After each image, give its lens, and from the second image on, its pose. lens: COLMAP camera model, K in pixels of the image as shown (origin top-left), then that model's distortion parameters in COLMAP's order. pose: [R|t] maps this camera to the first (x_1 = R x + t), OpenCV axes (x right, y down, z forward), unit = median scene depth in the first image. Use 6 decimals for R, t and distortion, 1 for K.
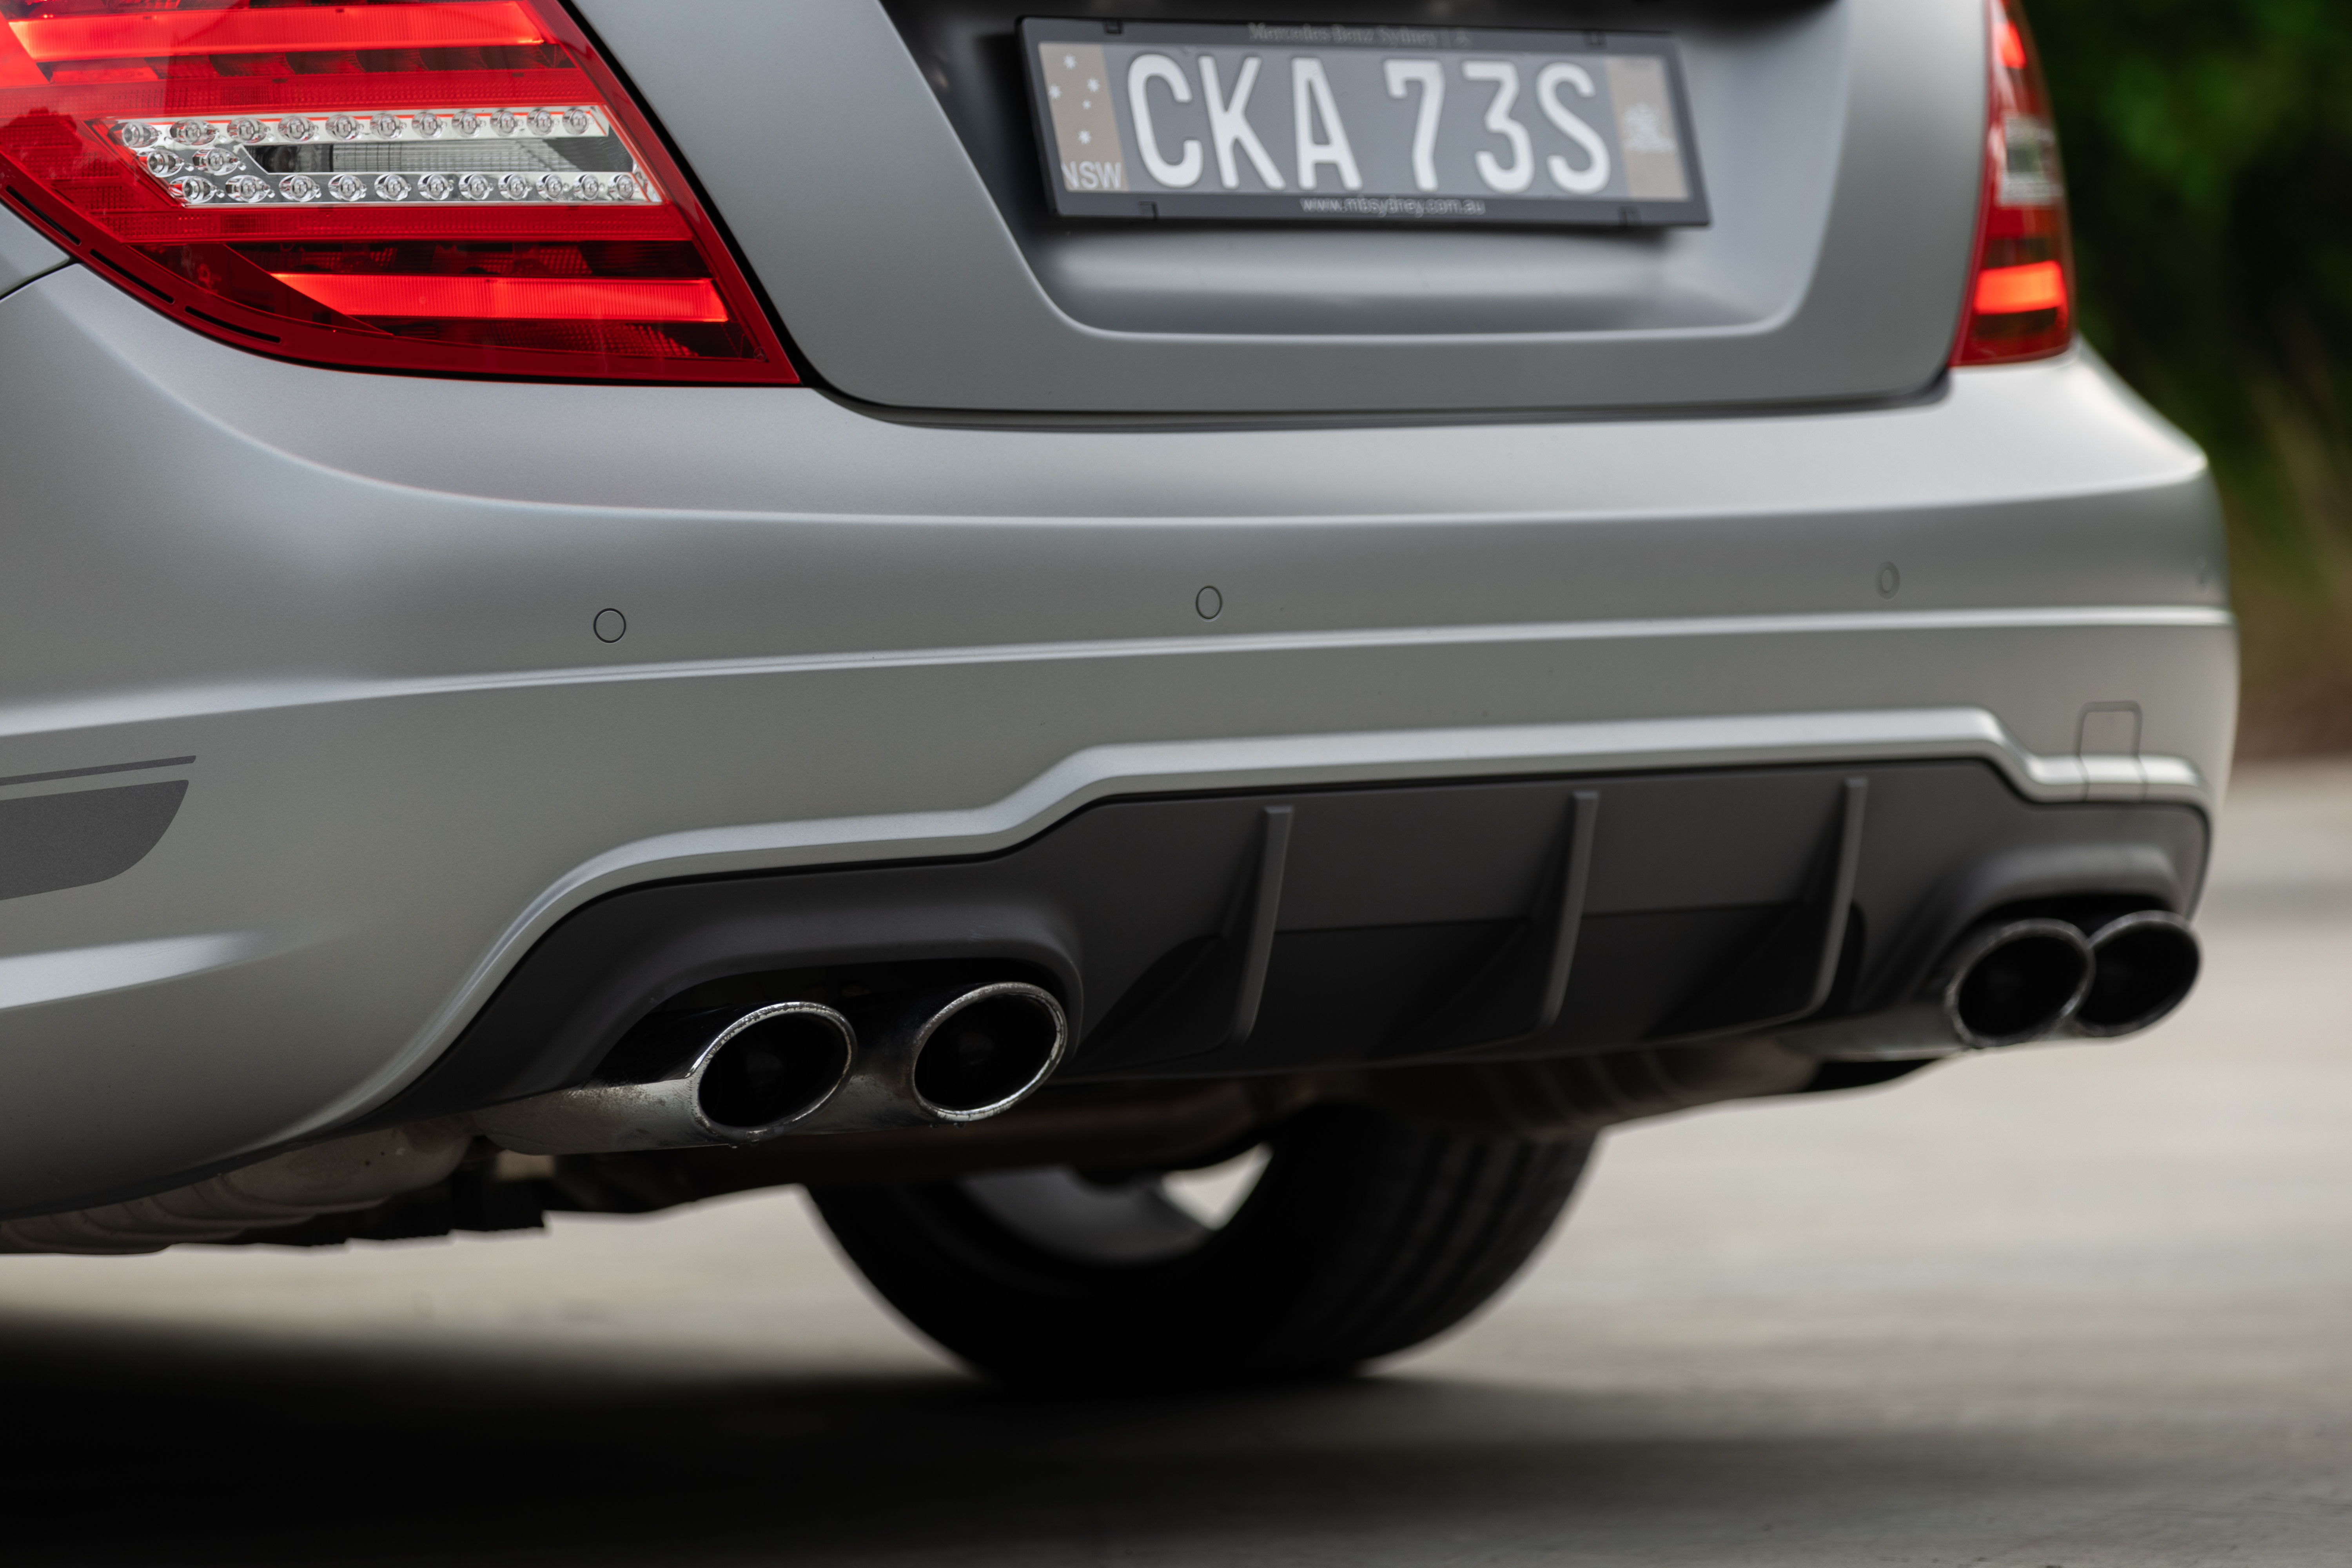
lens RADIAL K [[13195.3, 0, 1228.0], [0, 13195.3, 466.7], [0, 0, 1]] dist [0.194970, -3.011375]
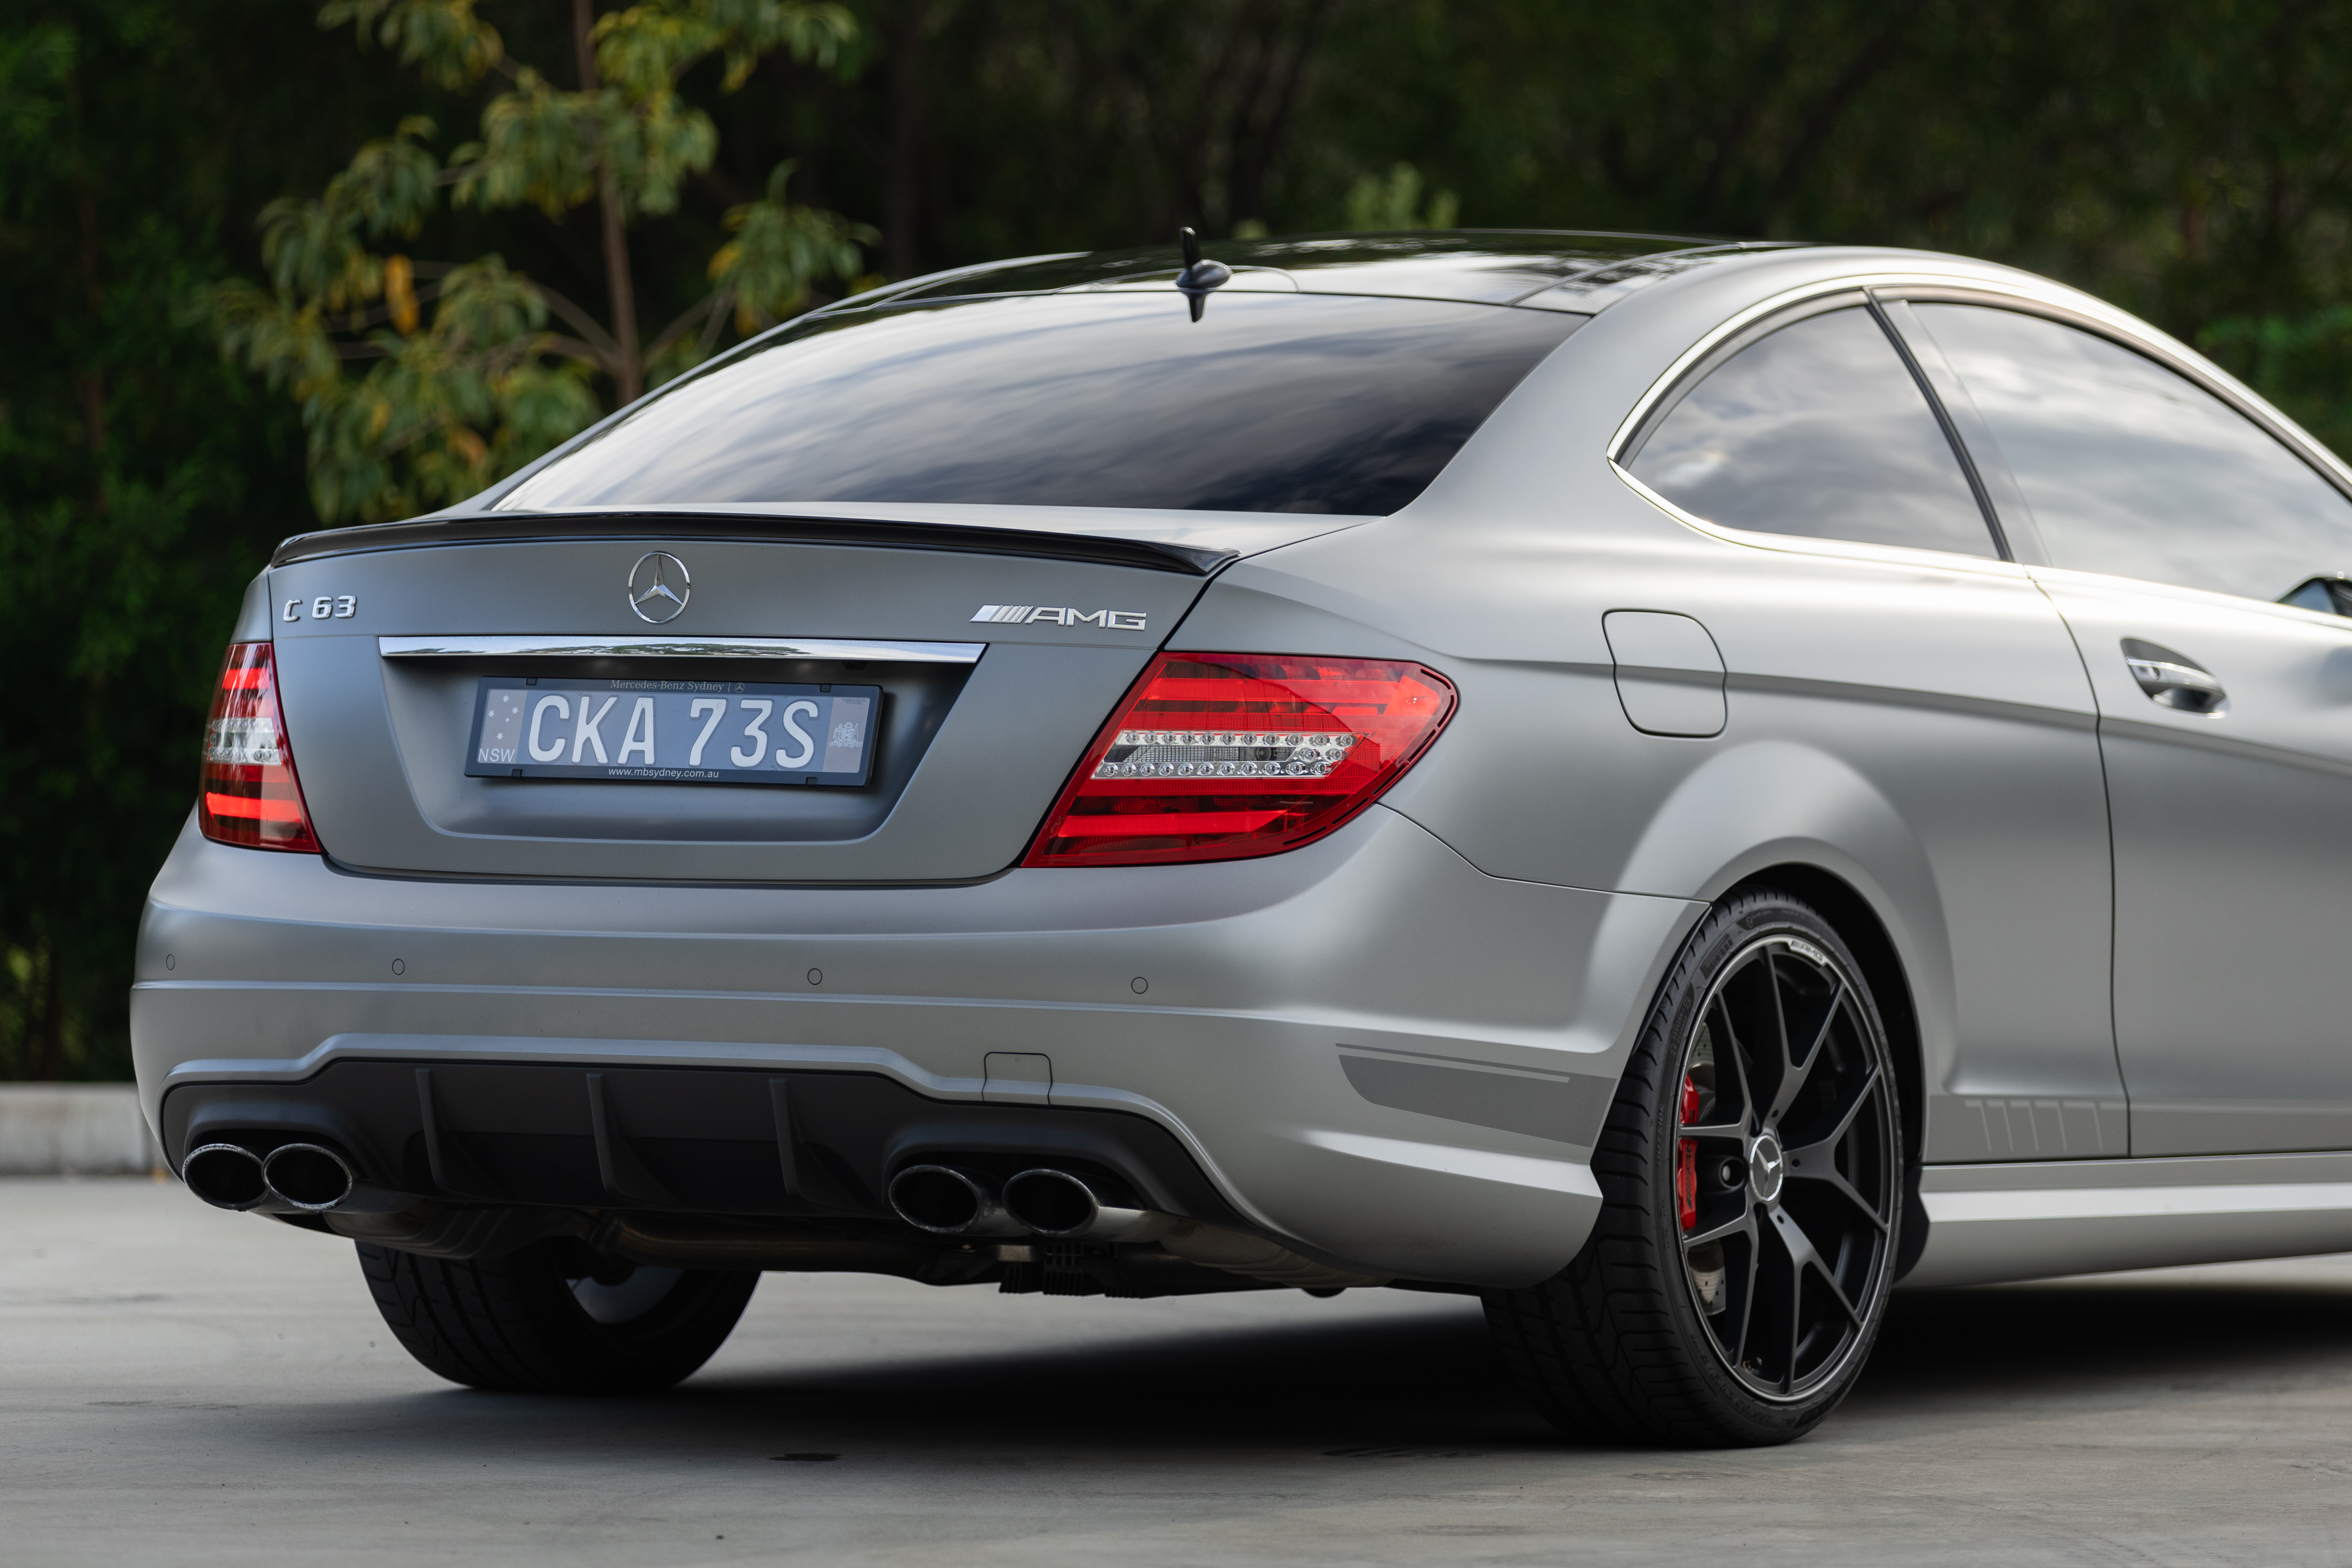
lens RADIAL K [[13194.8, 0, 1228.0], [0, 13194.8, 466.7], [0, 0, 1]] dist [0.194970, -3.011375]
pose [[0.243902, 0.007251, -0.969773, 1.944869], [-0.016783, 0.999854, 0.003255, -0.073385], [0.969655, 0.015482, 0.243988, 0.601954]]
